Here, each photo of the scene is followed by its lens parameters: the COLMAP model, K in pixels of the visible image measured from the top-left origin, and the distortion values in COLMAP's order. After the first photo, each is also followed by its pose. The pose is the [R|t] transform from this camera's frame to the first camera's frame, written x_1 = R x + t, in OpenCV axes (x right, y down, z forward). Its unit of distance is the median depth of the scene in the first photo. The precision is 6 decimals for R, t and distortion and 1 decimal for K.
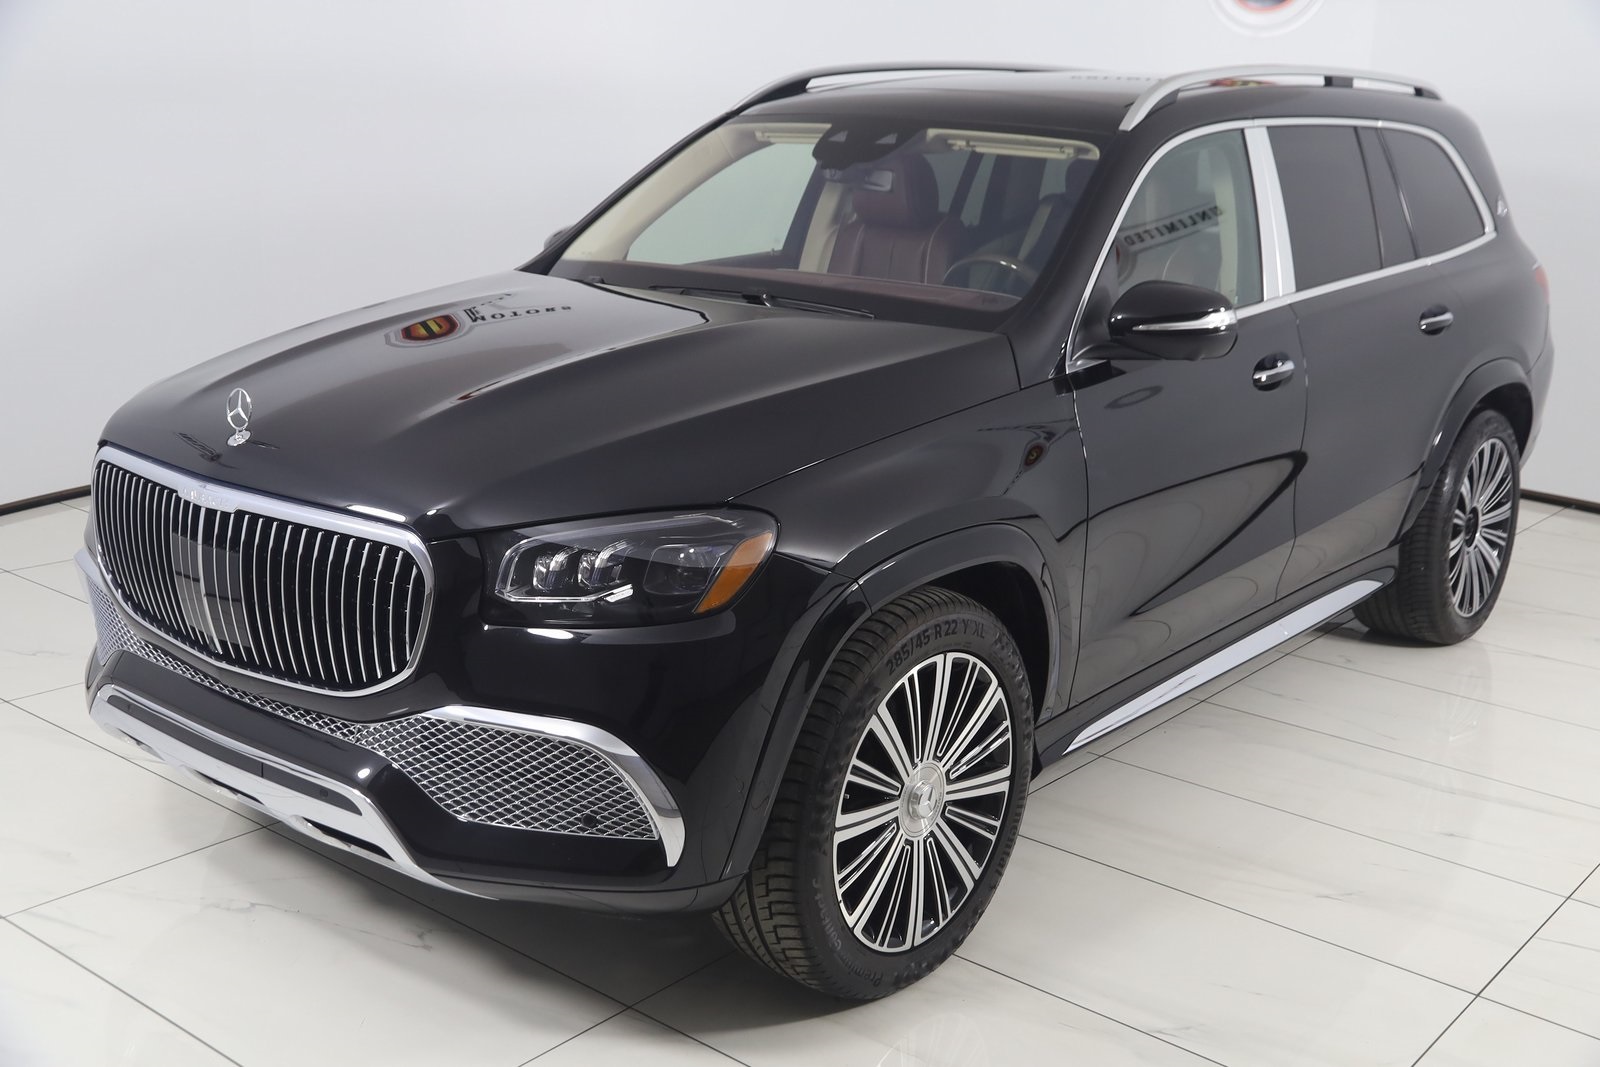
lens RADIAL K [[1173.4, 0, 791.8], [0, 1173.4, 551.0], [0, 0, 1]] dist [0.003101, 0.011593]
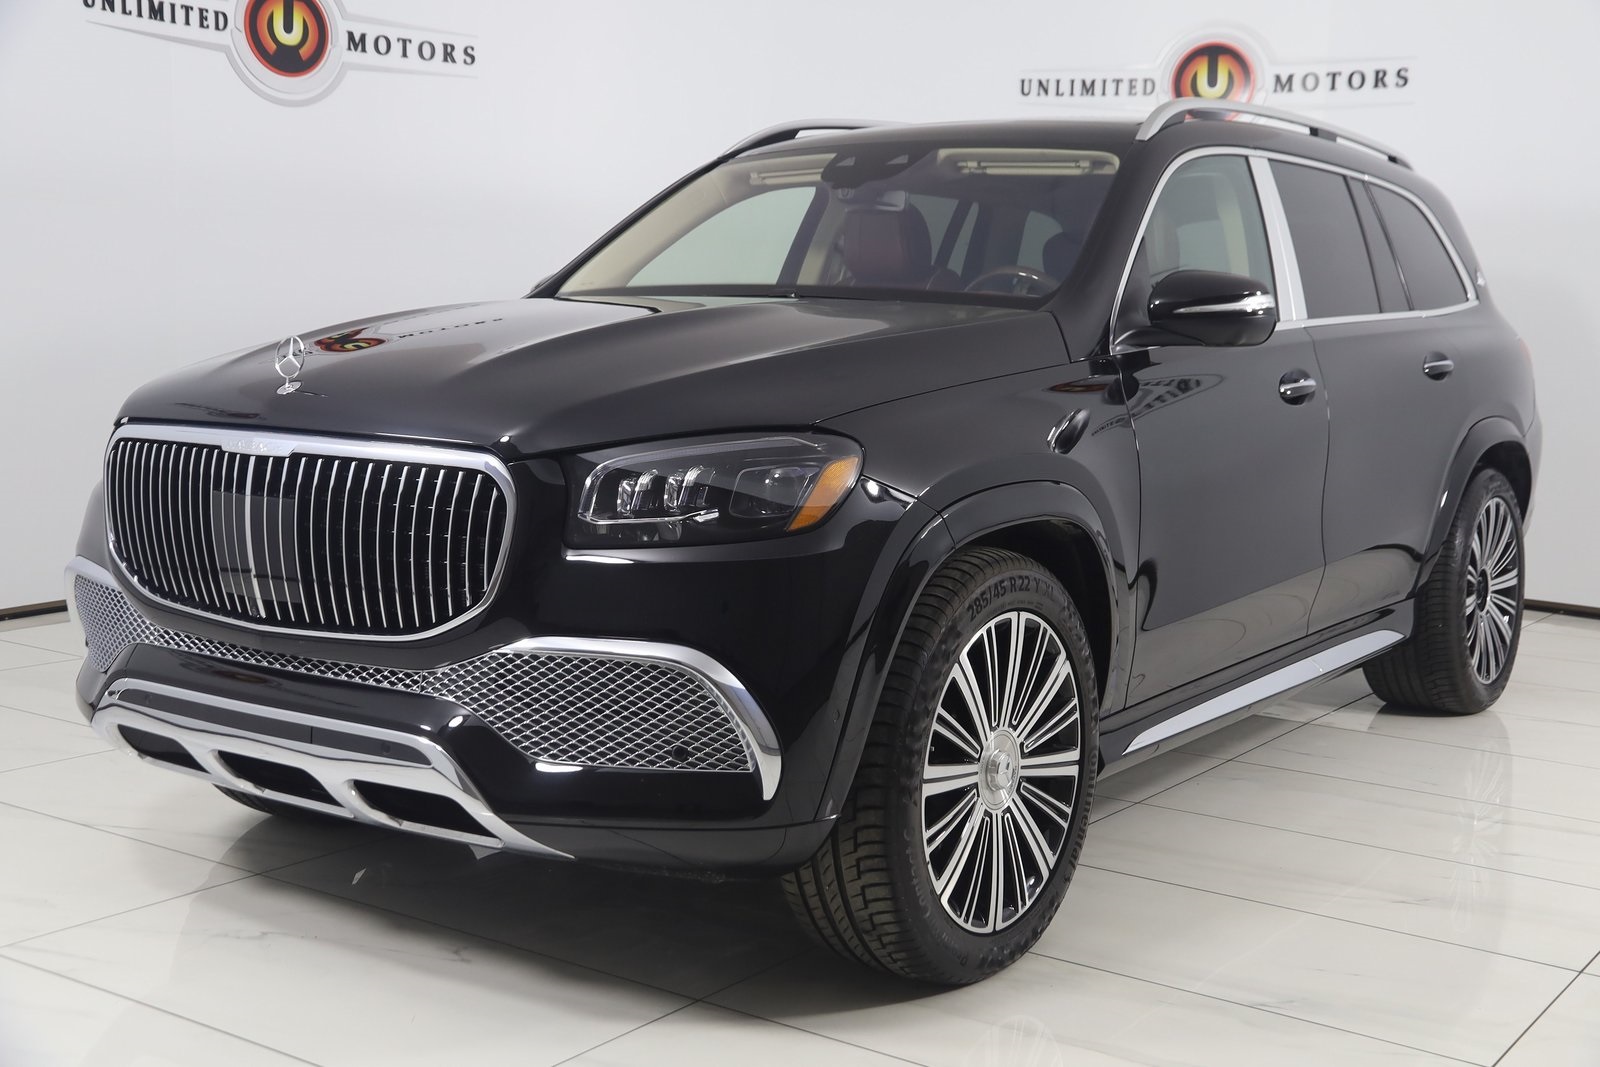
lens RADIAL K [[1265.7, 0, 784.7], [0, 1265.7, 594.2], [0, 0, 1]] dist [0.013169, -0.003088]
pose [[0.998563, -0.023934, 0.047939, -0.103226], [0.028462, 0.994965, -0.096101, 0.155996], [-0.045398, 0.097327, 0.994217, -0.025502]]
